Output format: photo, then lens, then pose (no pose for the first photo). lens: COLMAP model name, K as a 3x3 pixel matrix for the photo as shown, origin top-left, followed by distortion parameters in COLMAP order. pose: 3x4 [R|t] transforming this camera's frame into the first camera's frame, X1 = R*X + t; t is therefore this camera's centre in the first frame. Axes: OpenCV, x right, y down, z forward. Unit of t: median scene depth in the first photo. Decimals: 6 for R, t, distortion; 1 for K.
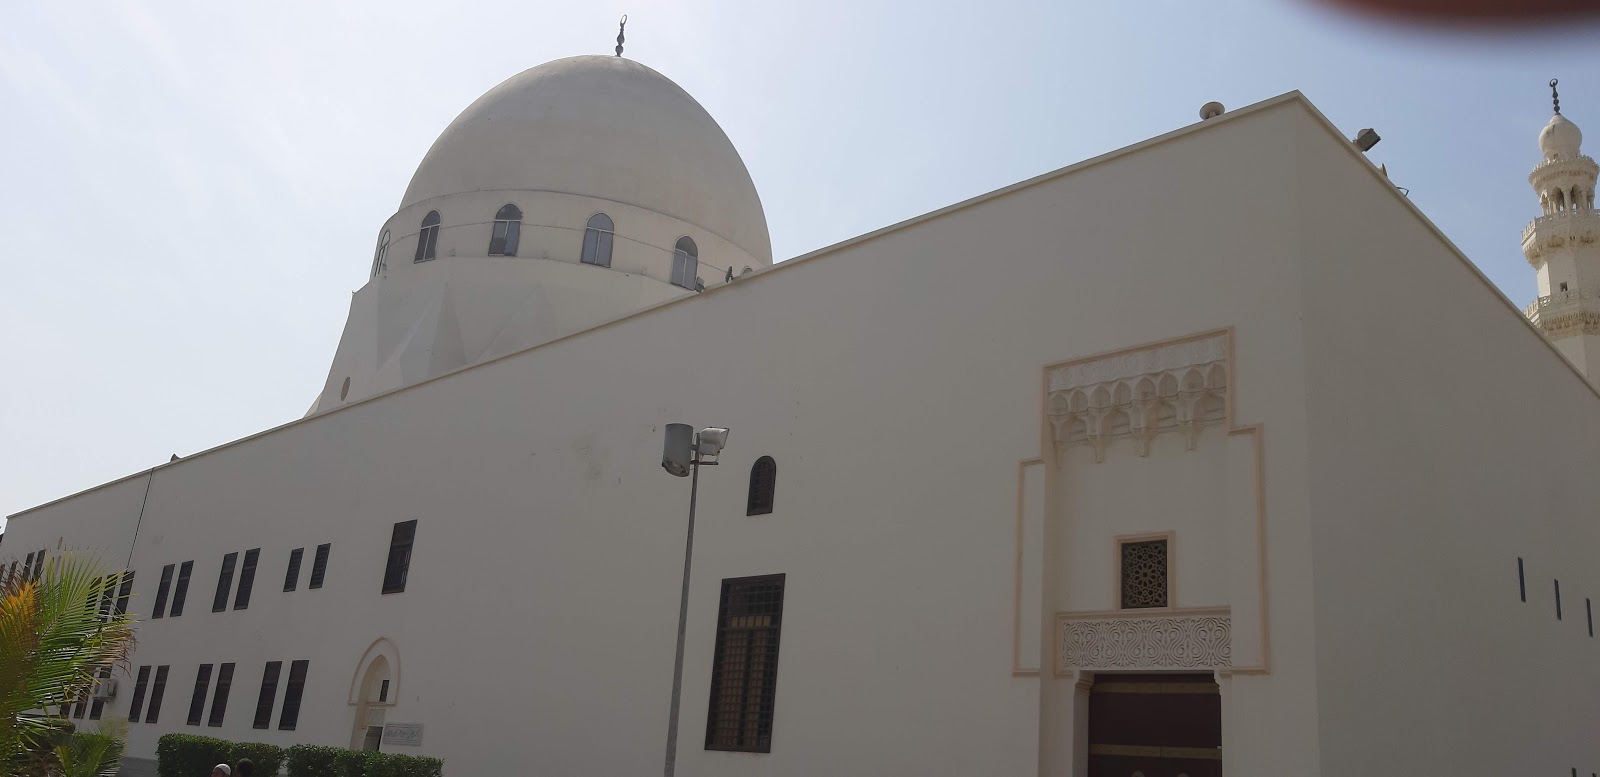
lens RADIAL K [[1227.6, 0, 800.0], [0, 1227.6, 388.5], [0, 0, 1]] dist [0.077924, -0.162656]
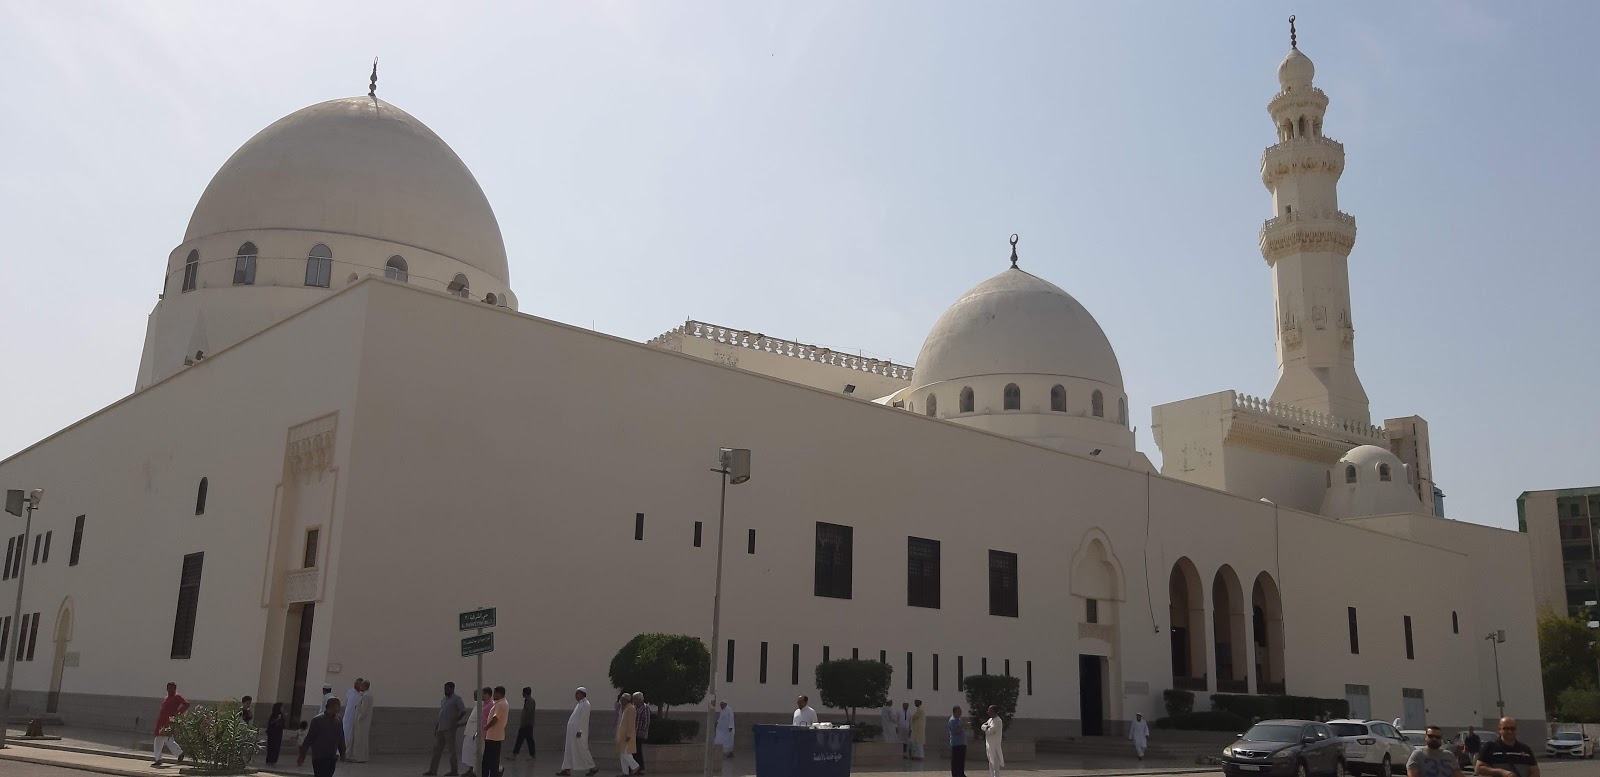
lens RADIAL K [[1227.6, 0, 800.0], [0, 1227.6, 388.5], [0, 0, 1]] dist [0.077924, -0.162656]
pose [[0.997468, -0.064500, -0.029966, 0.840821], [0.066506, 0.995213, 0.071609, -0.129697], [0.025204, -0.073421, 0.996983, -0.601338]]
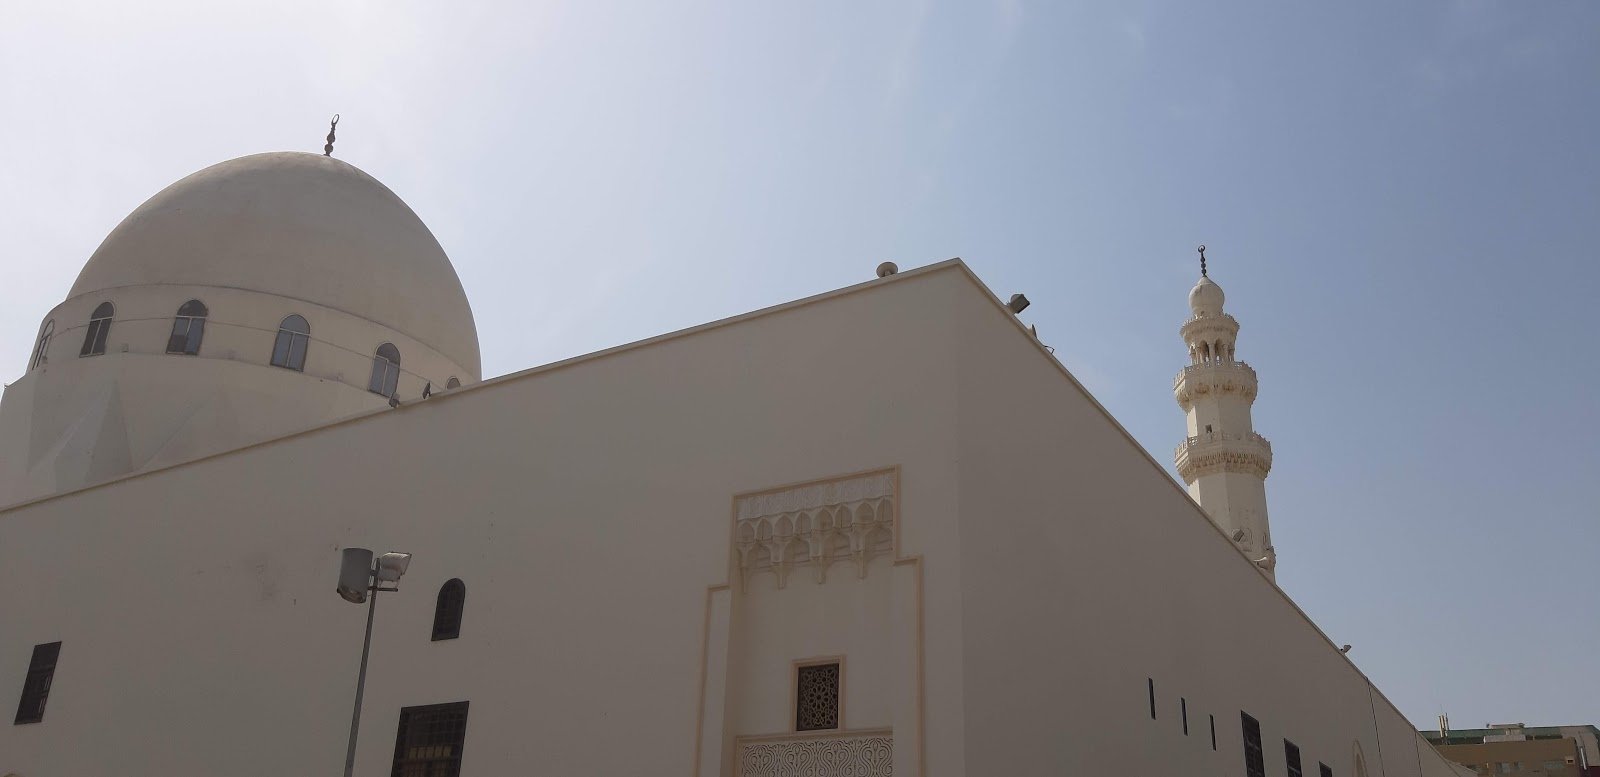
lens RADIAL K [[1224.3, 0, 800.0], [0, 1224.3, 388.5], [0, 0, 1]] dist [0.106136, -0.233244]
pose [[0.973383, 0.046156, 0.224489, 0.012050], [-0.025083, 0.995081, -0.095836, -0.008706], [-0.227809, 0.087654, 0.969753, -0.032904]]
